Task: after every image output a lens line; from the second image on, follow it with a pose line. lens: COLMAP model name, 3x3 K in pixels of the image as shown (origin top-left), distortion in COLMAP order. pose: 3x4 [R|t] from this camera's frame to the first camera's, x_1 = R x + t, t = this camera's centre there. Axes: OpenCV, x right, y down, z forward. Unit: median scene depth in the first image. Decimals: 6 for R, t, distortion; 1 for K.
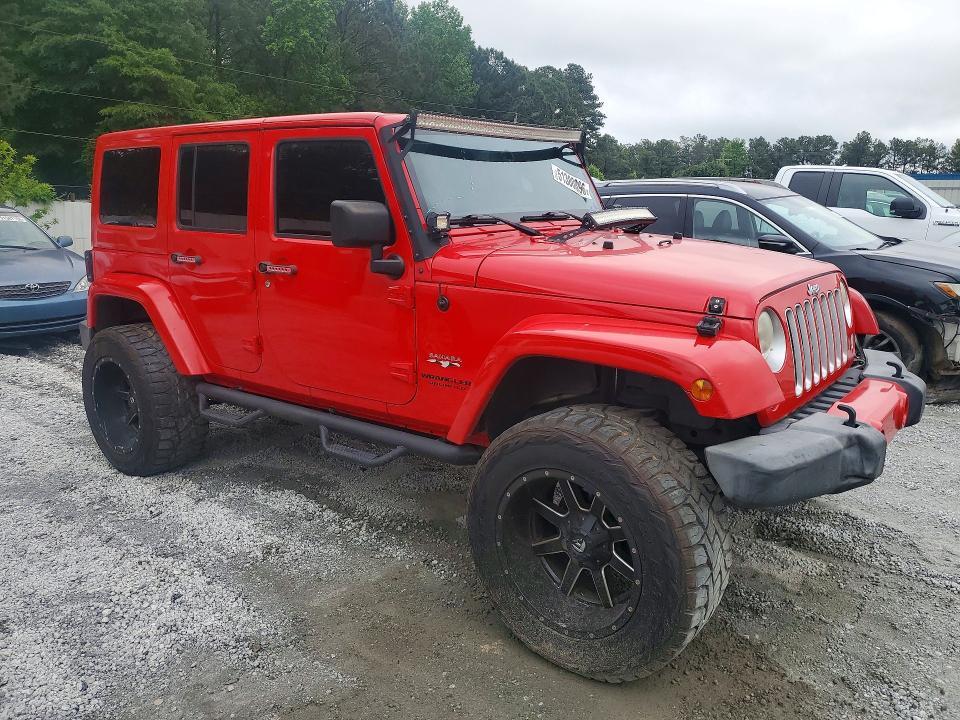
lens RADIAL K [[739.0, 0, 472.4], [0, 739.0, 358.7], [0, 0, 1]] dist [0.020272, 0.003580]
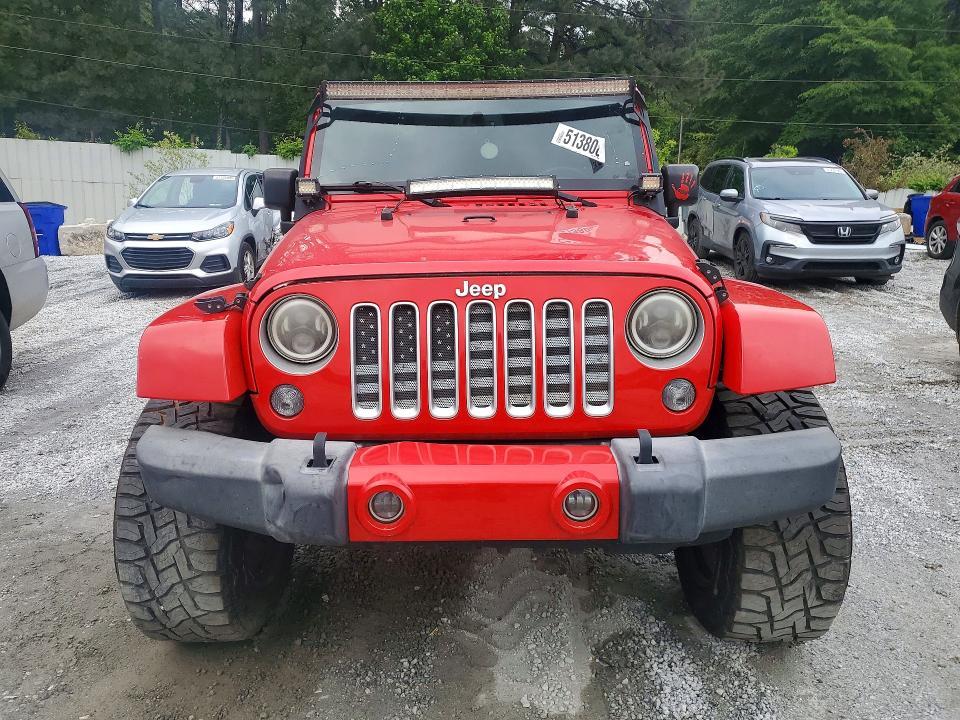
lens RADIAL K [[739.0, 0, 472.4], [0, 739.0, 358.7], [0, 0, 1]] dist [0.020272, 0.003580]
pose [[0.576165, 0.192630, -0.794310, 0.114807], [-0.175532, 0.978317, 0.109929, -0.012052], [0.798262, 0.076089, 0.597484, 0.067419]]
